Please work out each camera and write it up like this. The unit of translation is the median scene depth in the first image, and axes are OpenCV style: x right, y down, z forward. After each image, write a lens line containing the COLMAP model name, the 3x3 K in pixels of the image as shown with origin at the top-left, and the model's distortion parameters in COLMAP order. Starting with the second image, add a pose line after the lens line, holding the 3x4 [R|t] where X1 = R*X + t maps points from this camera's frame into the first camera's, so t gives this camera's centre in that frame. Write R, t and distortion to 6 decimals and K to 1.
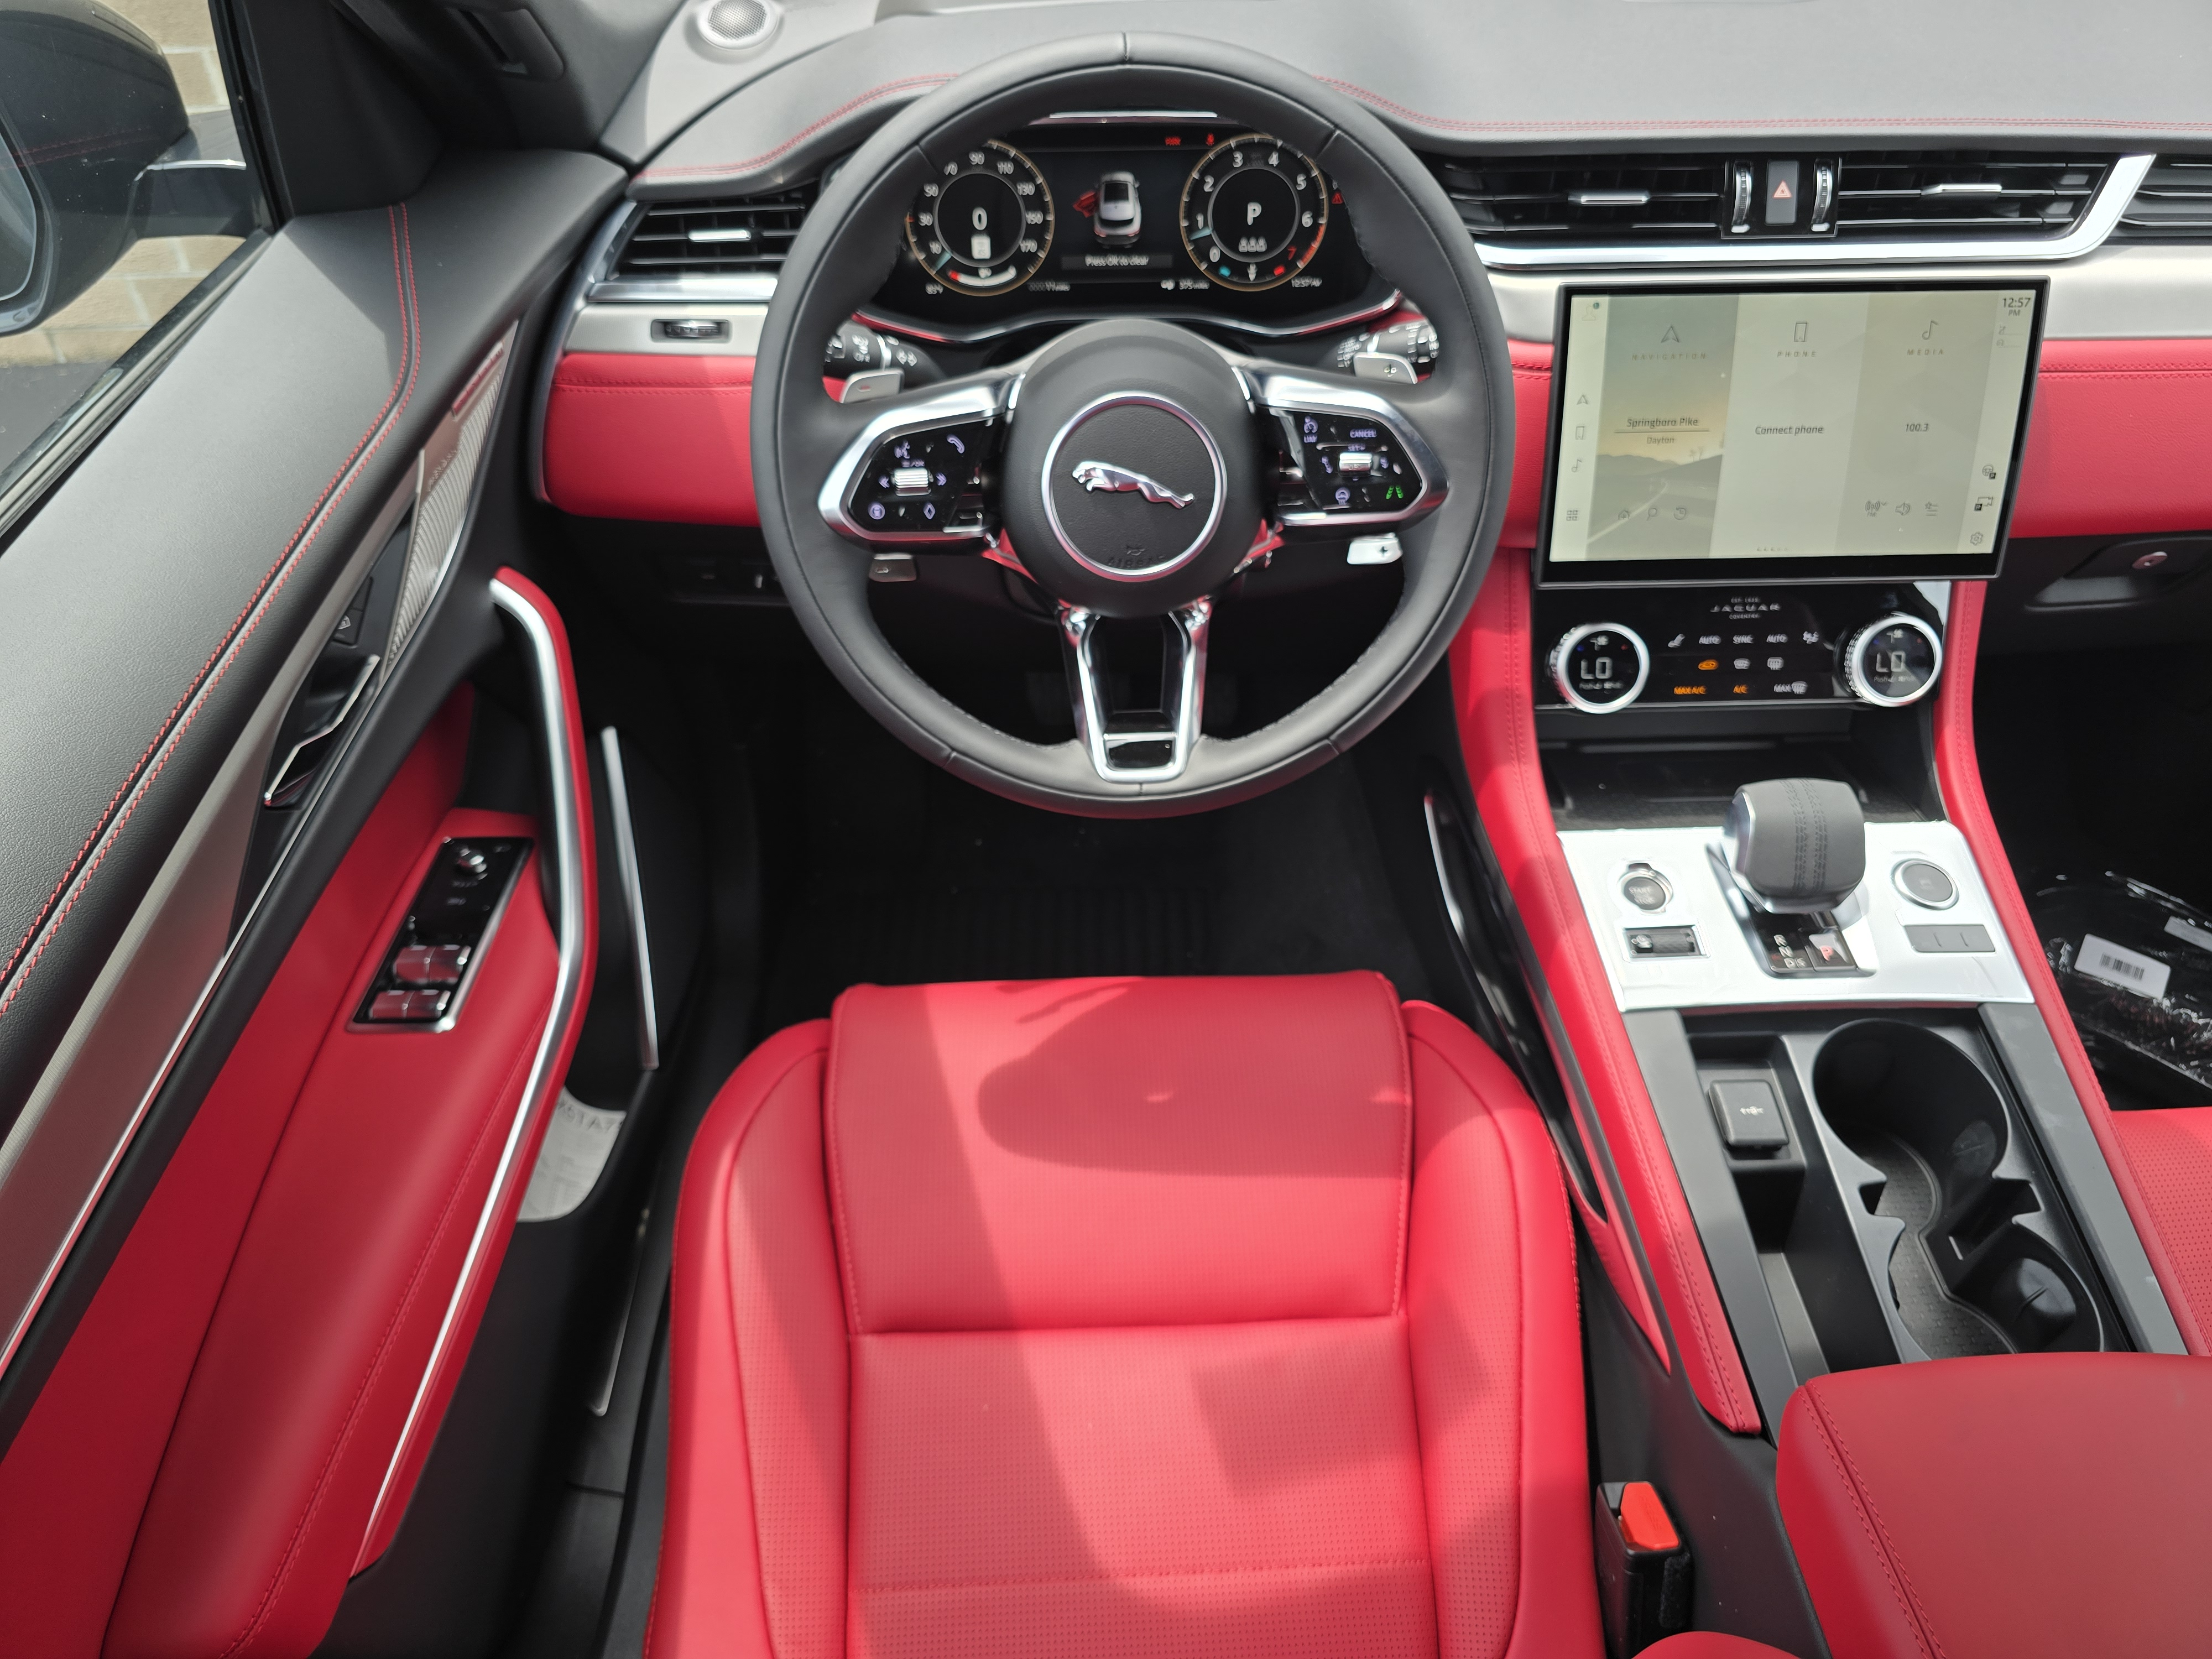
lens RADIAL K [[1487.4, 0, 1113.5], [0, 1487.4, 801.4], [0, 0, 1]] dist [0.036508, -0.040267]
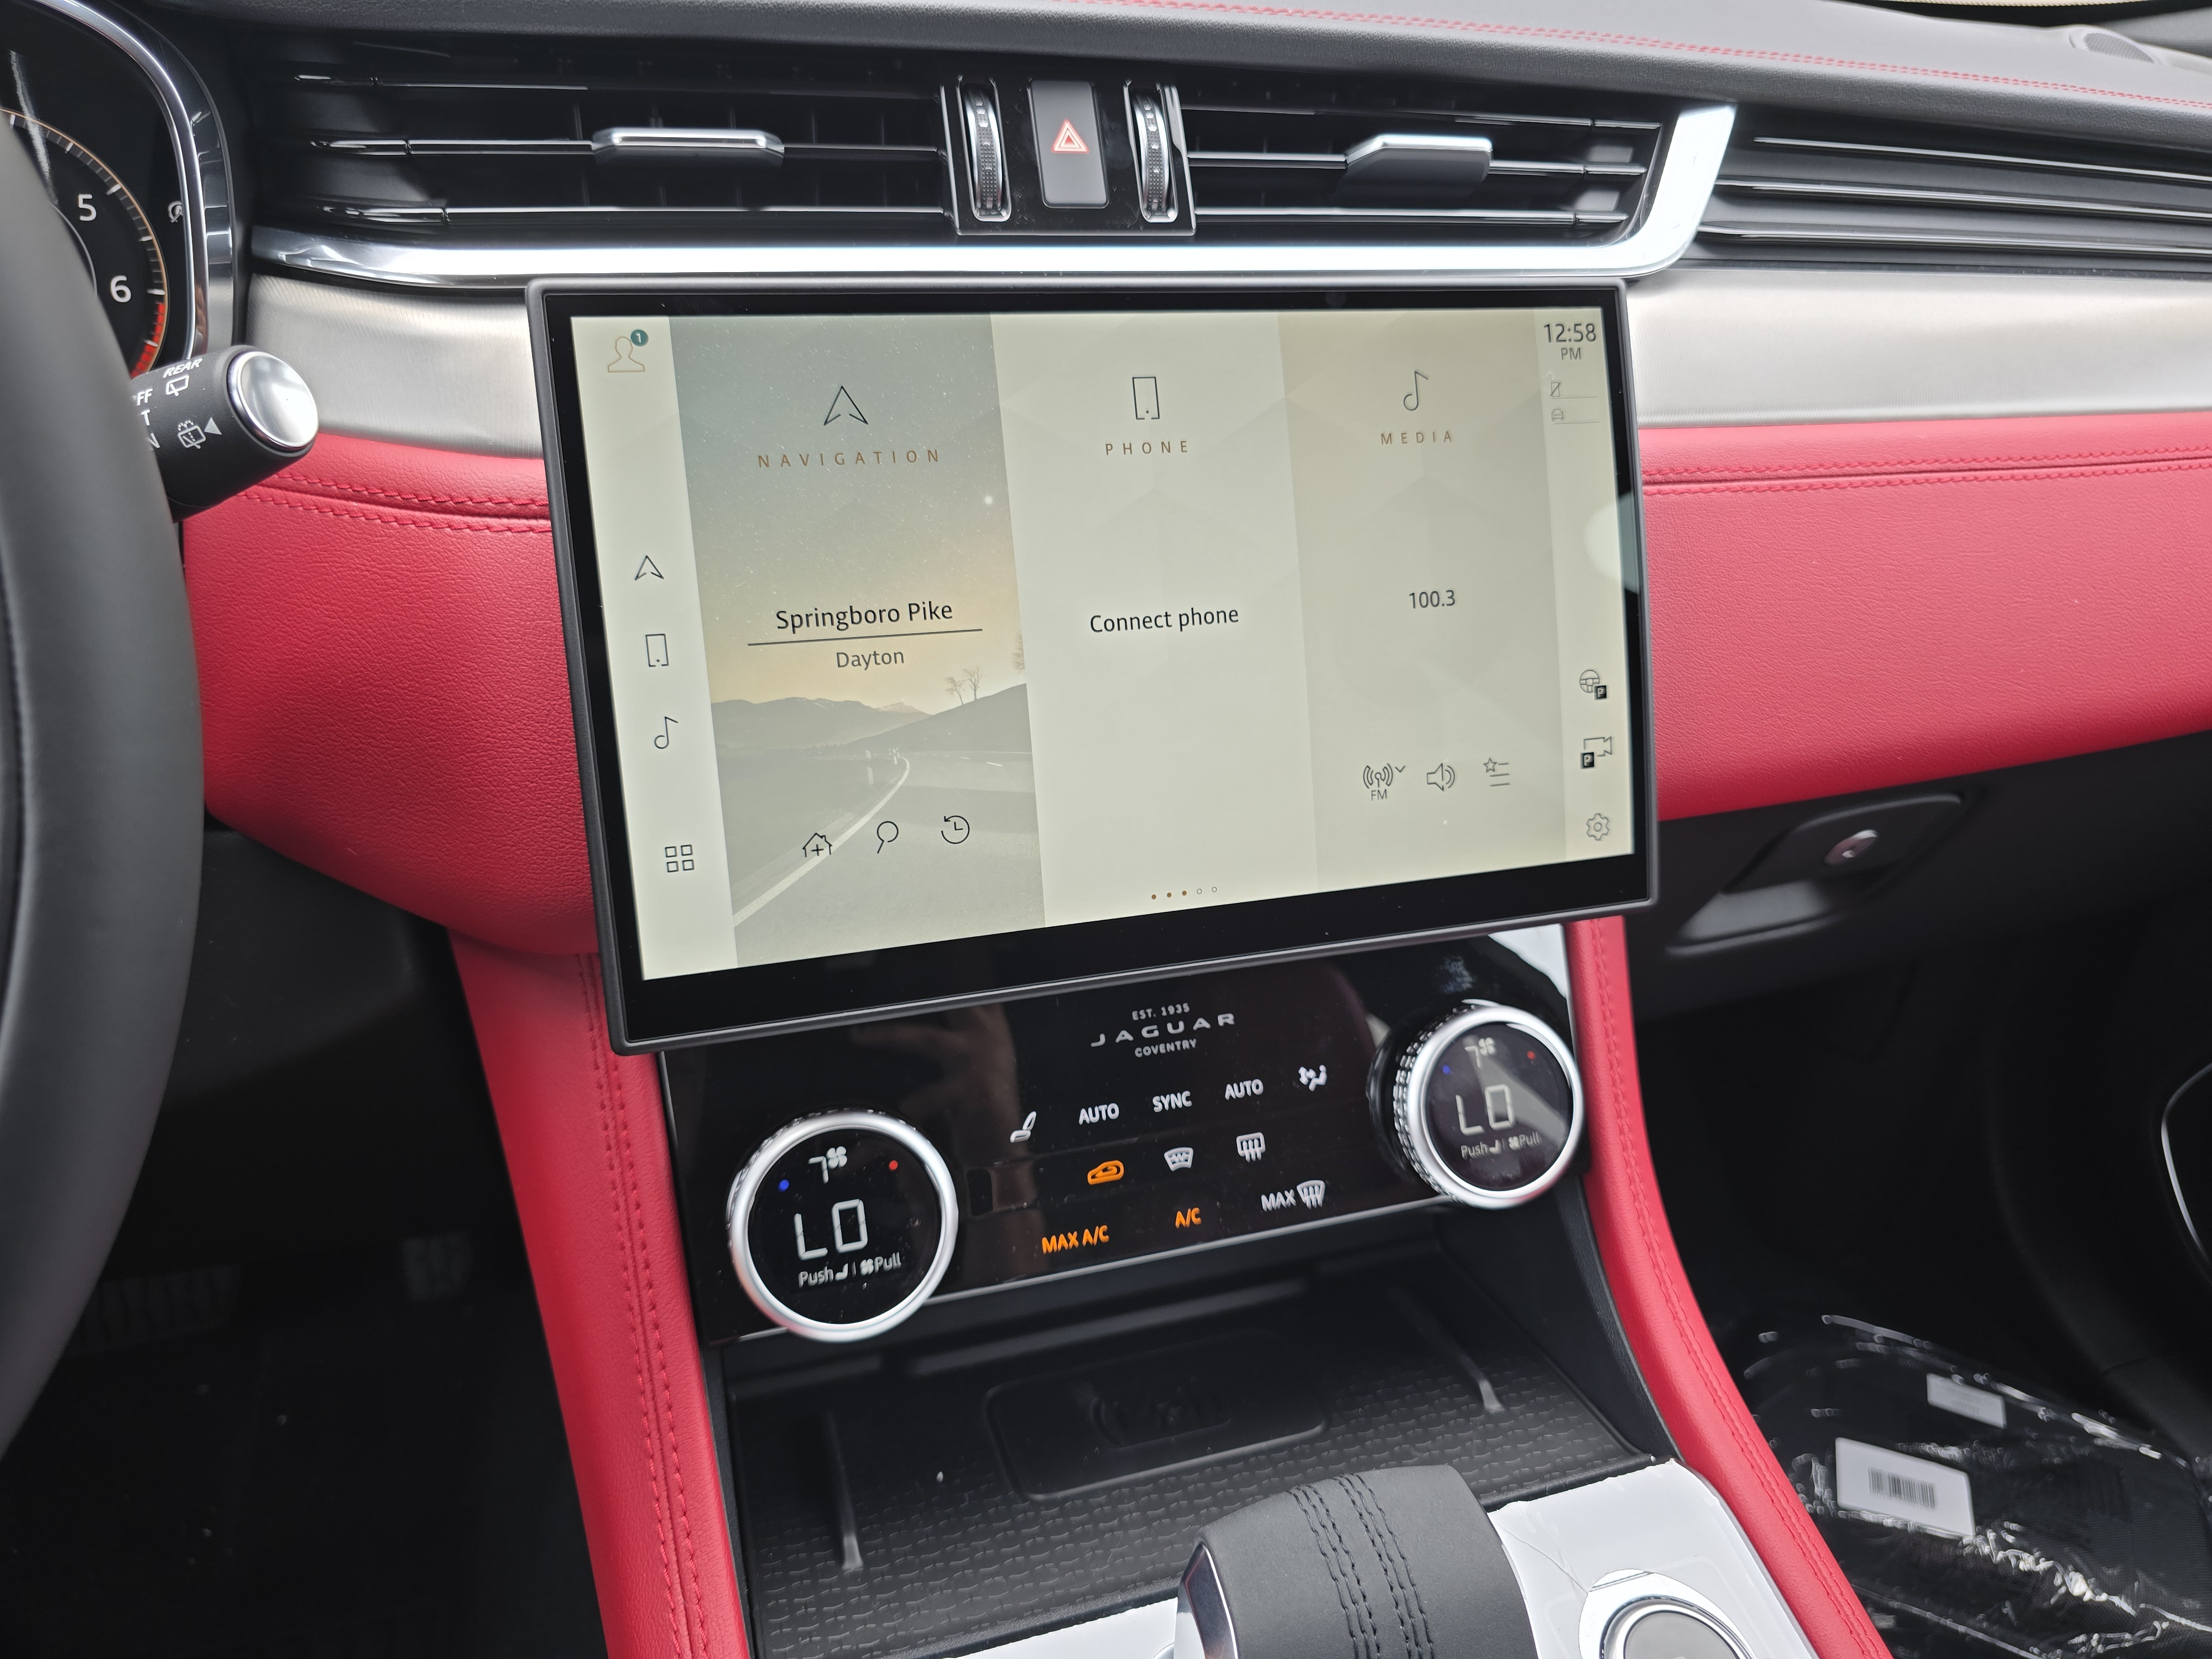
lens RADIAL K [[1487.4, 0, 1103.0], [0, 1487.4, 824.1], [0, 0, 1]] dist [0.036508, -0.040267]
pose [[0.962197, -0.089805, 0.257123, 0.313667], [0.150694, 0.961942, -0.227945, -0.095238], [-0.226866, 0.258075, 0.939111, 0.607765]]
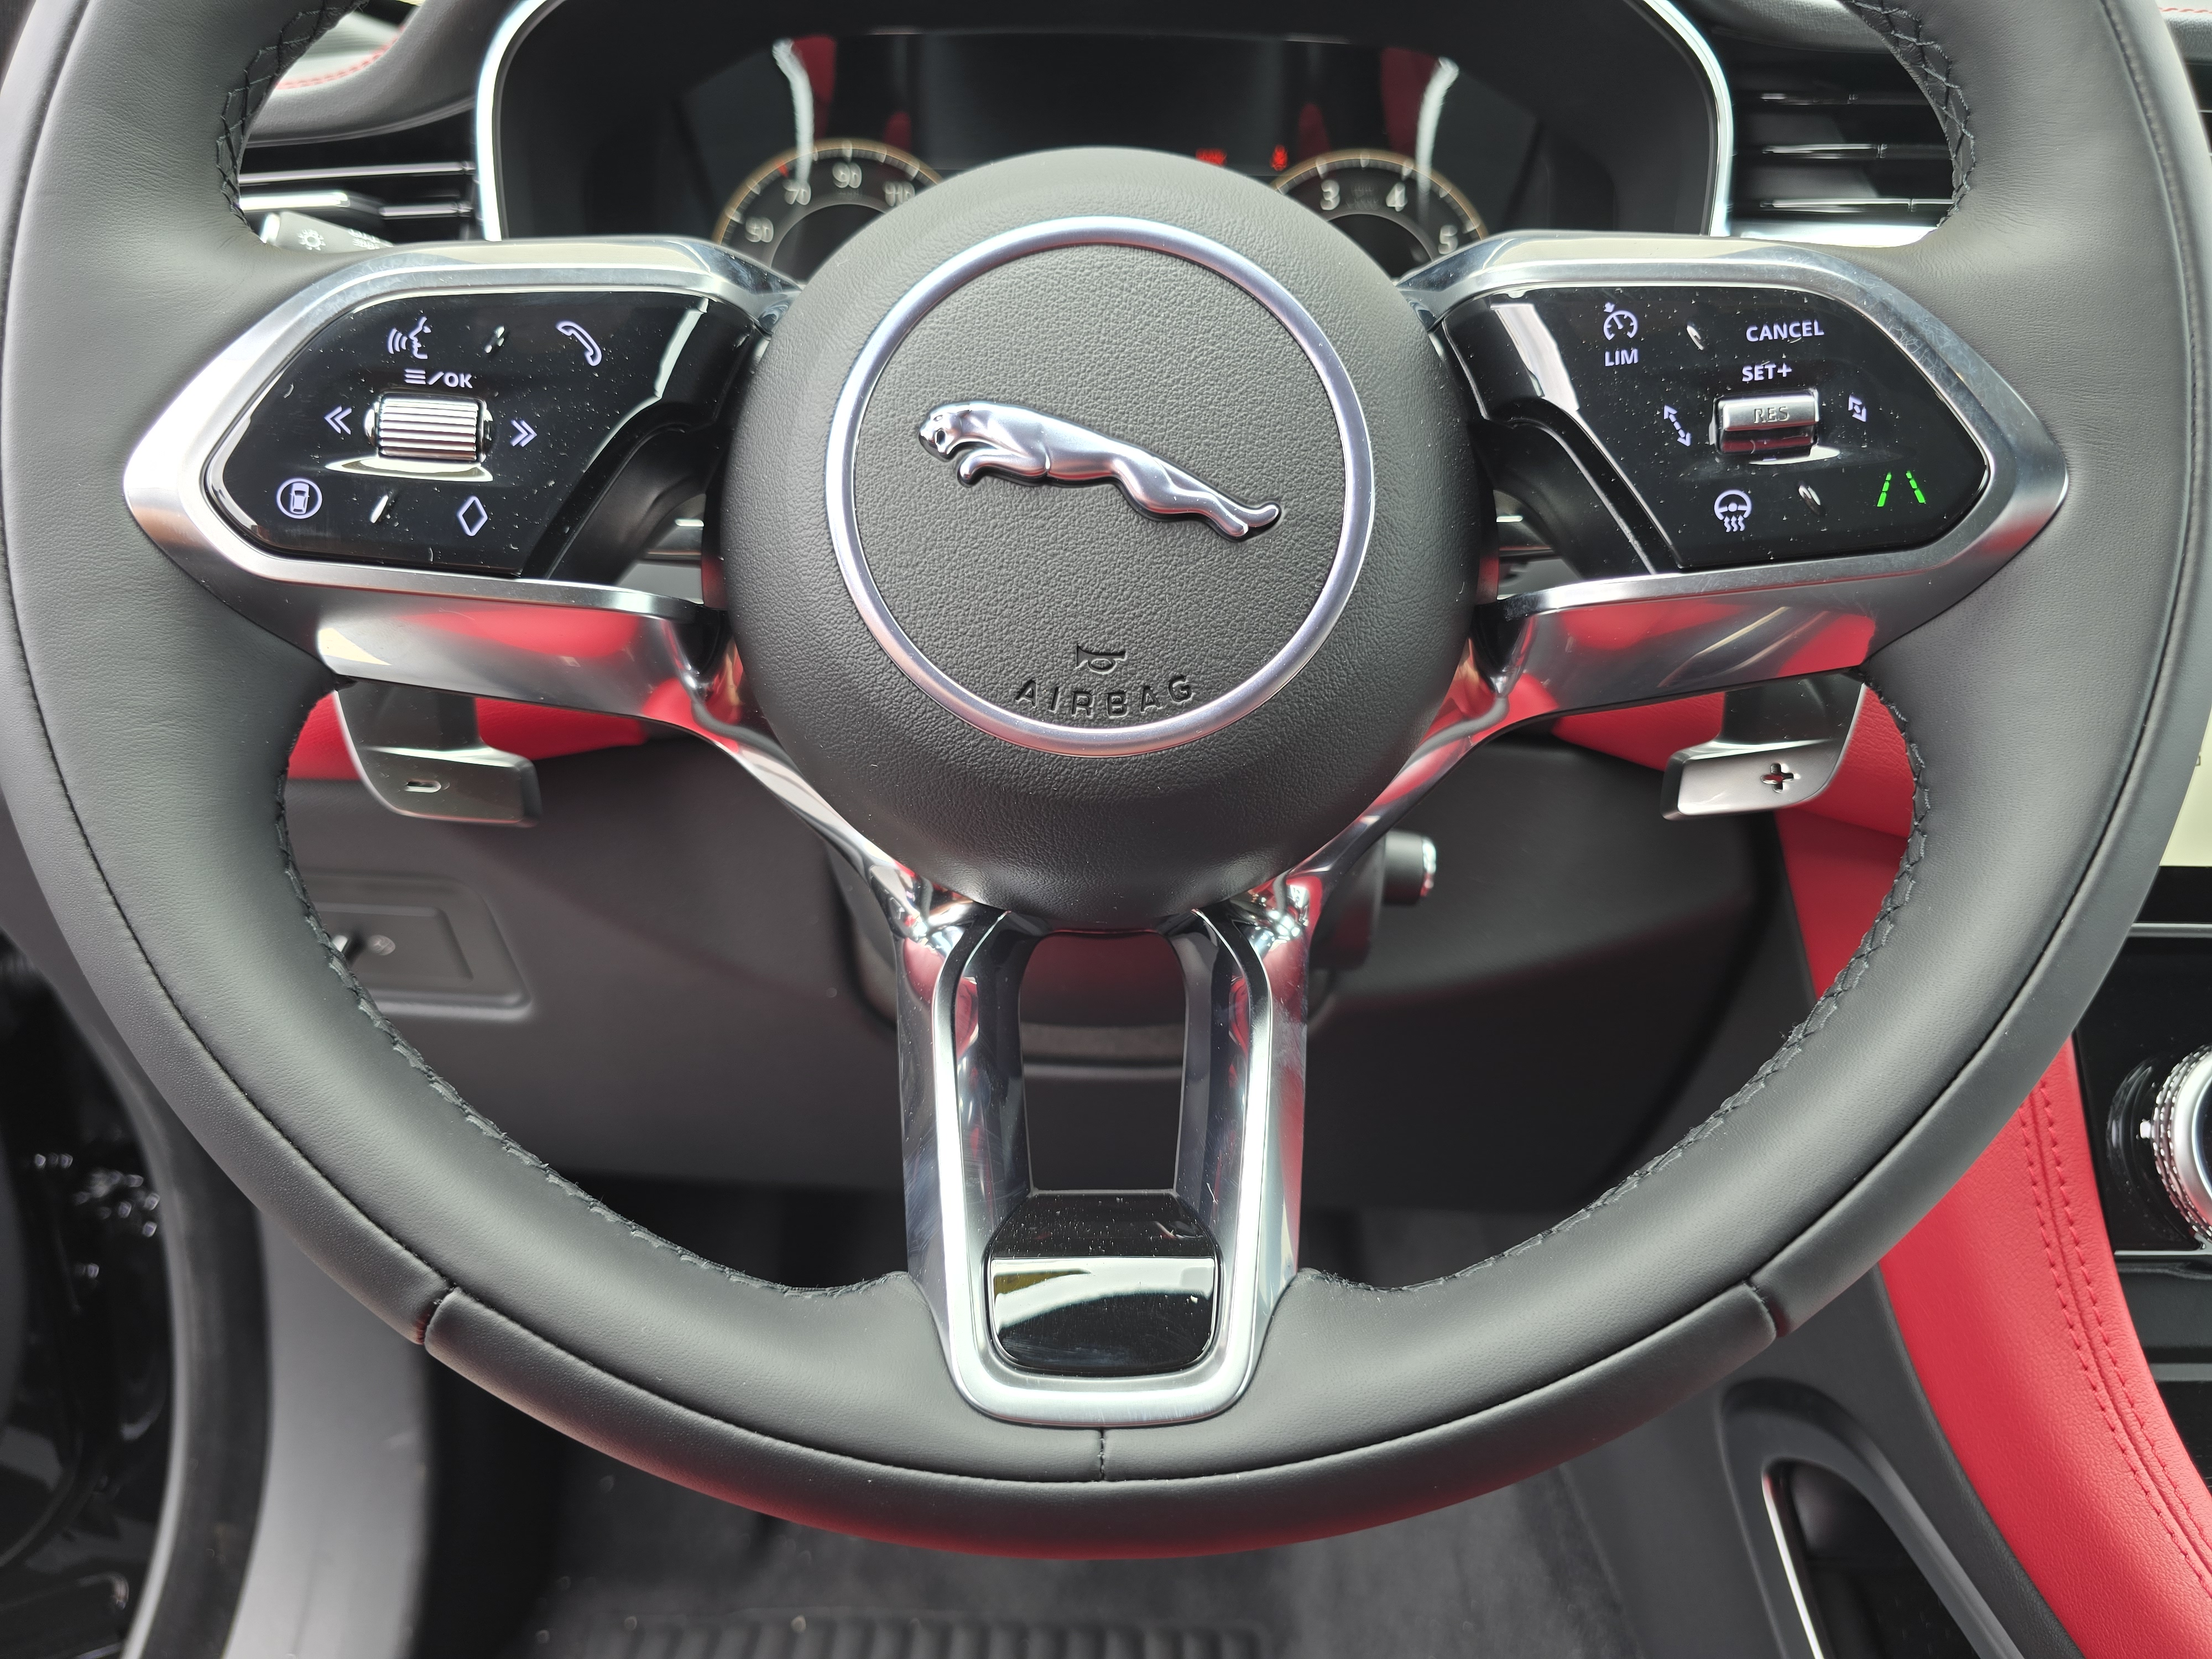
lens RADIAL K [[1538.5, 0, 1127.9], [0, 1538.5, 829.1], [0, 0, 1]] dist [-0.011769, -0.008625]
pose [[0.999672, 0.024908, -0.006034, 0.020742], [-0.025357, 0.927177, -0.373763, -0.008162], [-0.003715, 0.373794, 0.927504, 0.619901]]
